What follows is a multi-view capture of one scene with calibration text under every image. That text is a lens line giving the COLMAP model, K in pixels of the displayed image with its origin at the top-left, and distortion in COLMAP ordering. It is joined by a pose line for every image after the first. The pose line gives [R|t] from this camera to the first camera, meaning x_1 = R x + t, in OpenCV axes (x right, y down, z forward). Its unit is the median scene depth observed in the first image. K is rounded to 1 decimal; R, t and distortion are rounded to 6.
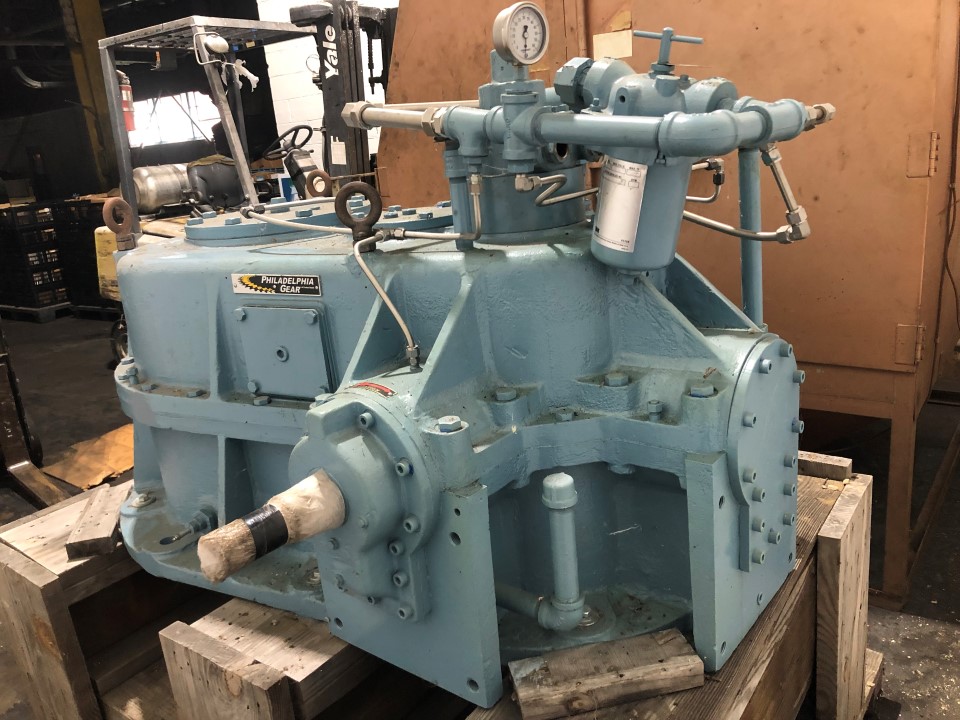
lens RADIAL K [[799.6, 0, 480.0], [0, 799.6, 360.0], [0, 0, 1]] dist [0.002273, -0.000491]
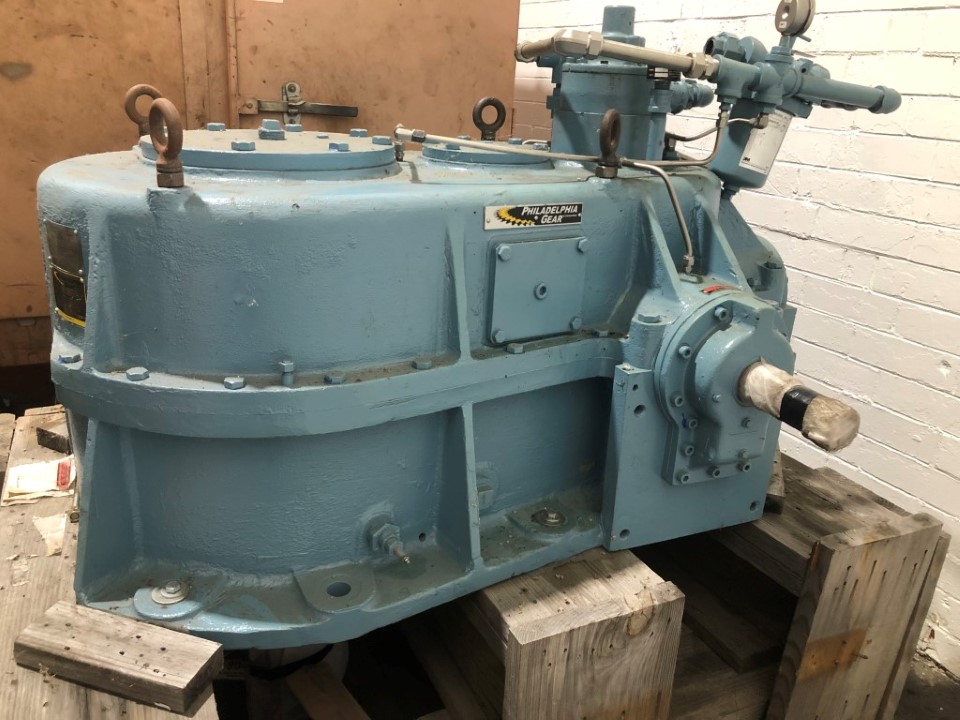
lens RADIAL K [[799.6, 0, 480.0], [0, 799.6, 360.0], [0, 0, 1]] dist [0.002273, -0.000491]
pose [[0.462252, -0.186815, 0.866847, -1.103867], [0.169774, 0.978118, 0.120262, -0.052942], [-0.870345, 0.091576, 0.483853, 0.621007]]
